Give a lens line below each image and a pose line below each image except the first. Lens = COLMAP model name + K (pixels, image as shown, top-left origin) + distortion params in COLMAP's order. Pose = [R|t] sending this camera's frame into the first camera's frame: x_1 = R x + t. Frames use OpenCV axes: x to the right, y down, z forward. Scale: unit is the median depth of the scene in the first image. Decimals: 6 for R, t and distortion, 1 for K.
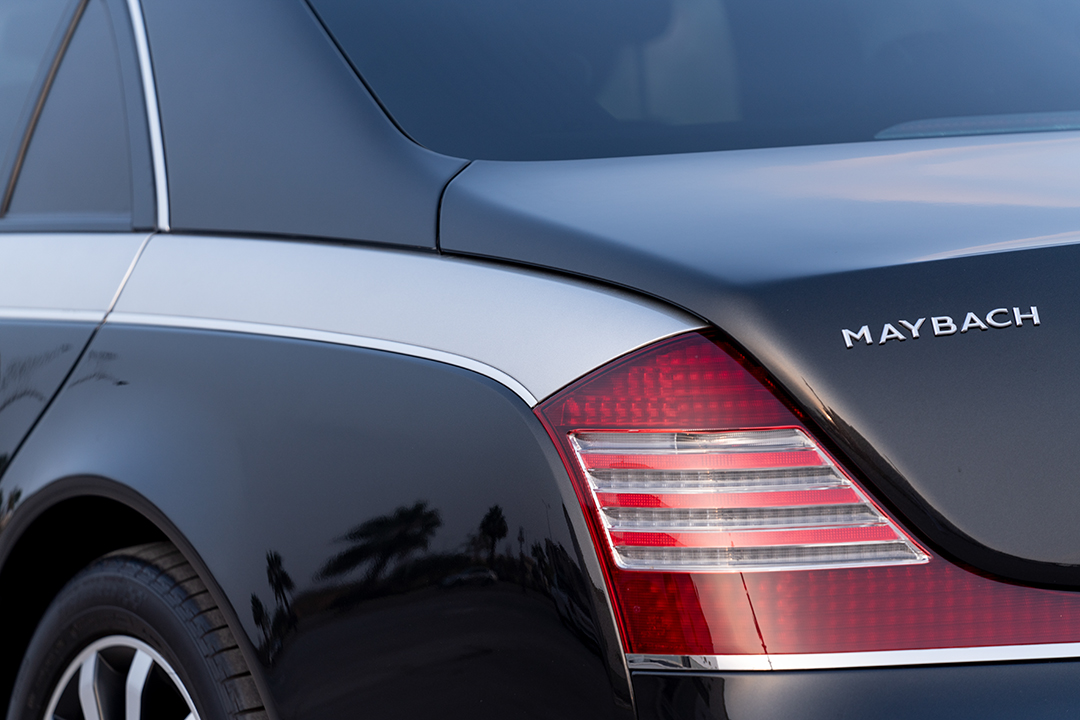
lens RADIAL K [[6373.1, 0, 541.6], [0, 6373.1, 359.4], [0, 0, 1]] dist [0.701944, 0.000000]
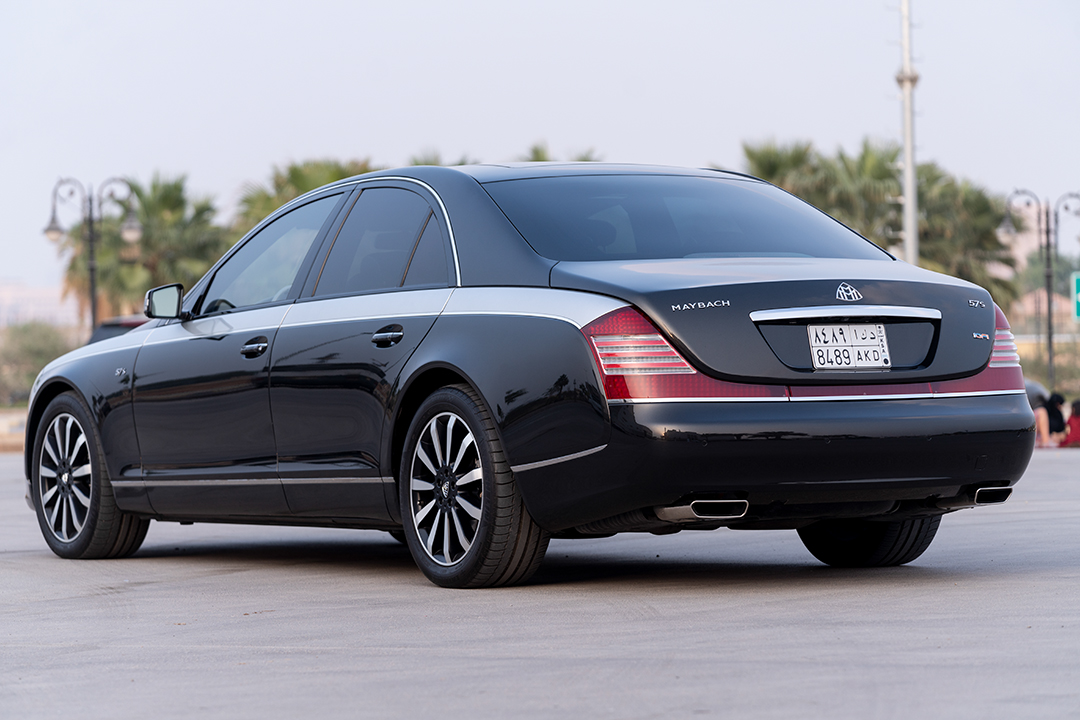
lens RADIAL K [[4166.2, 0, 538.6], [0, 4166.2, 361.0], [0, 0, 1]] dist [0.409237, 0.000000]
pose [[0.999821, 0.016163, 0.009874, -0.045572], [-0.015677, 0.998749, -0.047478, 0.131246], [-0.010629, 0.047315, 0.998823, -1.220689]]
